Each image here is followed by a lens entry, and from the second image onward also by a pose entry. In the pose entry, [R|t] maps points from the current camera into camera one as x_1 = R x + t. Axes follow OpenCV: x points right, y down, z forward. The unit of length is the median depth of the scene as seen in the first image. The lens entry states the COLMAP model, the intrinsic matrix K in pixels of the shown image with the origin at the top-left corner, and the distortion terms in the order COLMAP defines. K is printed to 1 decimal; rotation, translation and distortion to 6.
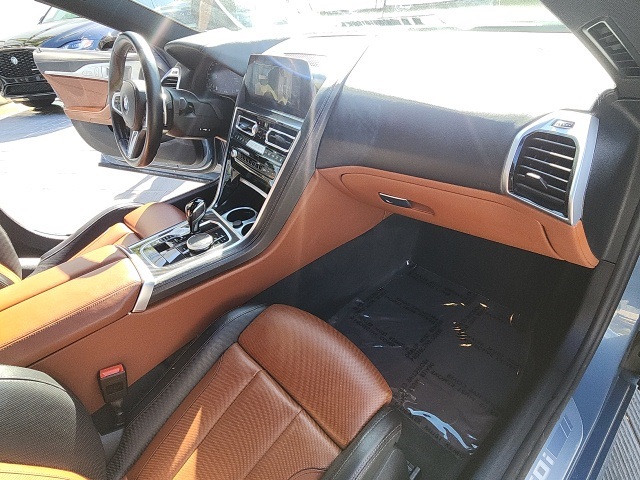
lens RADIAL K [[358.5, 0, 318.7], [0, 358.5, 238.6], [0, 0, 1]] dist [0.005016, 0.000101]
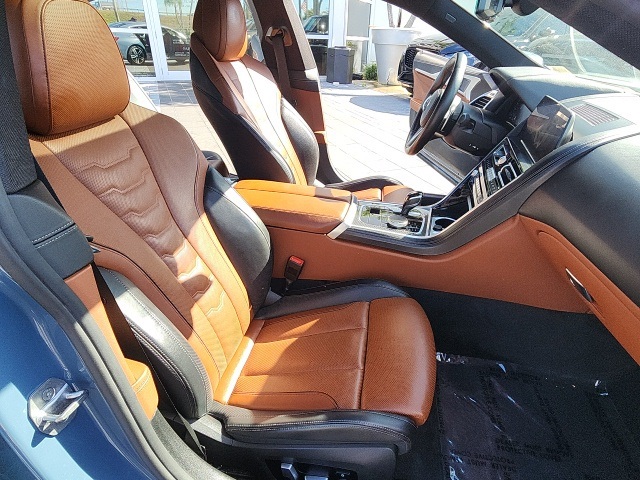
lens RADIAL K [[358.5, 0, 322.8], [0, 358.5, 240.4], [0, 0, 1]] dist [0.005016, 0.000101]
pose [[0.590345, 0.512602, -0.623484, 0.328570], [-0.531827, 0.828093, 0.177263, -0.018486], [0.607168, 0.226940, 0.761476, -0.075290]]
